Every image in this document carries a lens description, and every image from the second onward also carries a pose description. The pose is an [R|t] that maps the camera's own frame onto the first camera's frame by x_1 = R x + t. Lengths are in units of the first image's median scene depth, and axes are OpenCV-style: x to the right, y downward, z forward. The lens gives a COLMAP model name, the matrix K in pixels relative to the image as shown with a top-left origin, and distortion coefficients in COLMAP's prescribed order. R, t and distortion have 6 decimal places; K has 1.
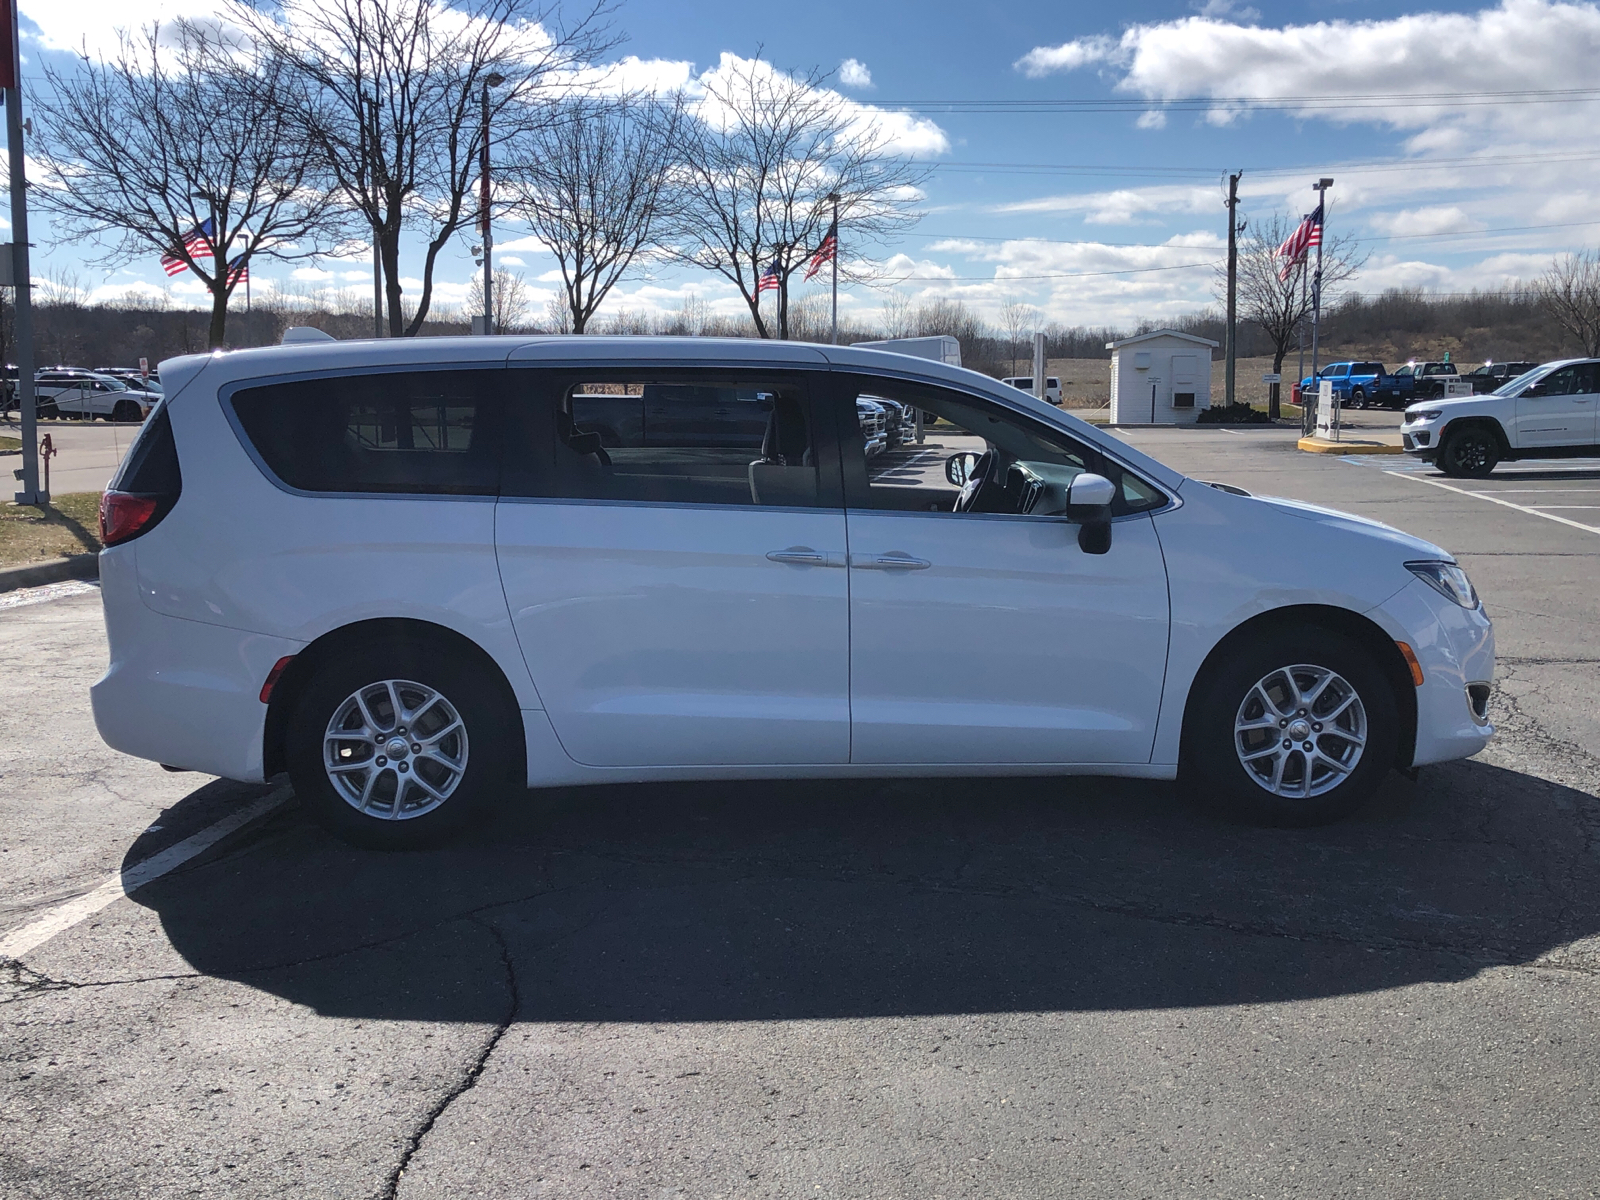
lens RADIAL K [[1756.6, 0, 800.1], [0, 1756.6, 554.8], [0, 0, 1]] dist [0.136590, -0.423965]
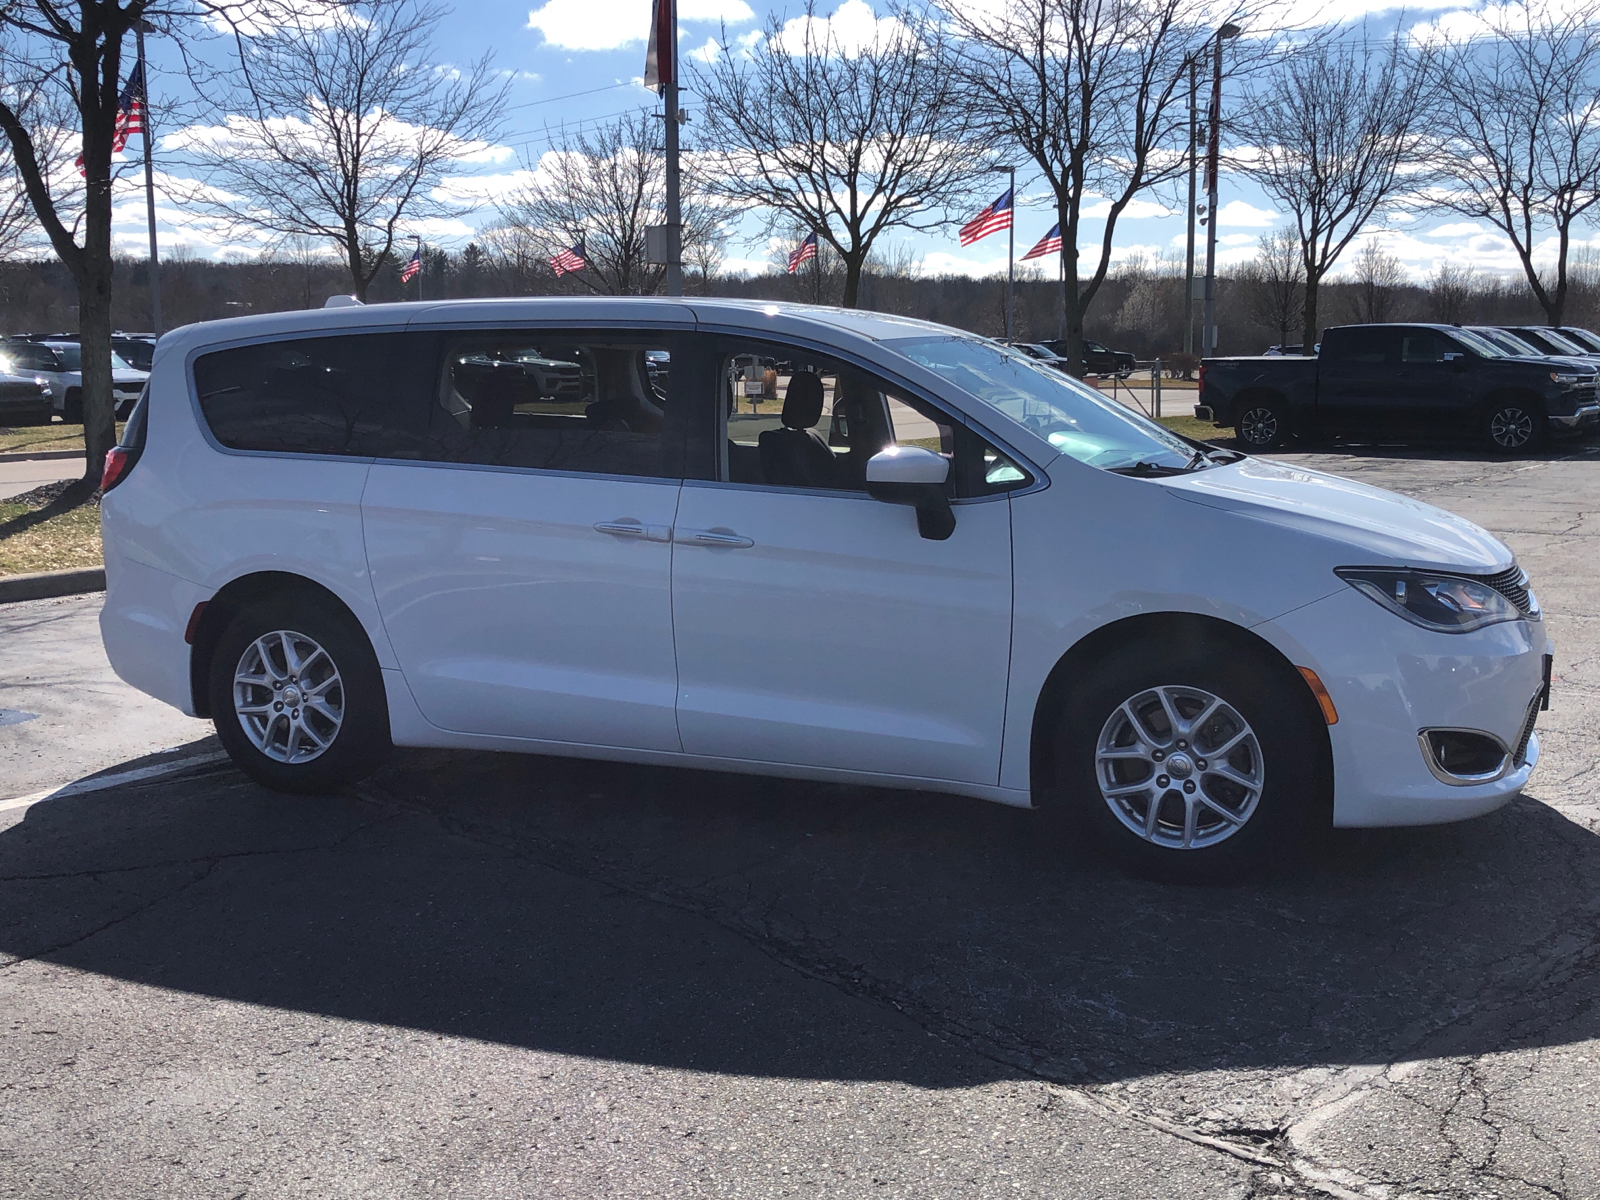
lens RADIAL K [[1756.6, 0, 800.1], [0, 1756.6, 554.8], [0, 0, 1]] dist [0.136590, -0.423965]
pose [[0.884056, 0.046348, -0.465076, 0.504048], [-0.036966, 0.998888, 0.029278, -0.015622], [0.465916, -0.008691, 0.884786, 0.199133]]
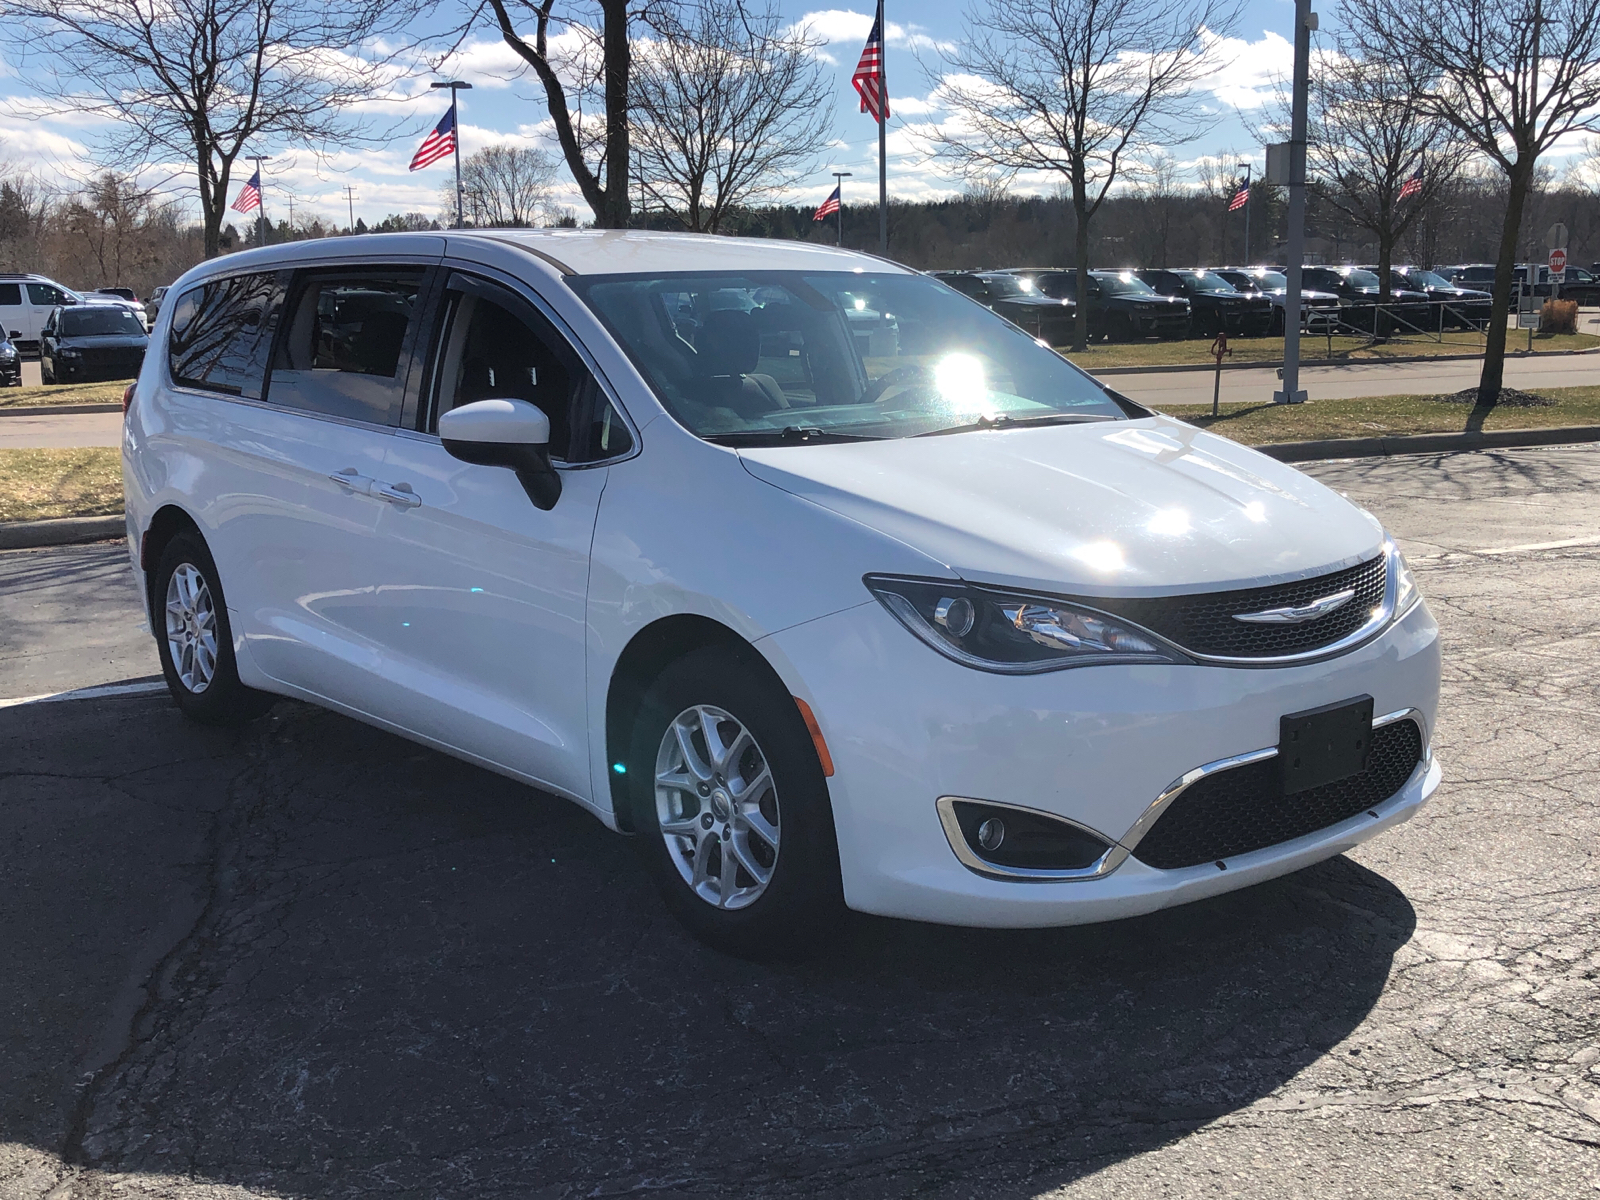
lens RADIAL K [[1756.6, 0, 800.1], [0, 1756.6, 554.8], [0, 0, 1]] dist [0.136590, -0.423965]
pose [[0.565667, 0.113208, -0.816826, 0.827272], [-0.065988, 0.993570, 0.092006, -0.056089], [0.821990, 0.001856, 0.569499, 0.653942]]
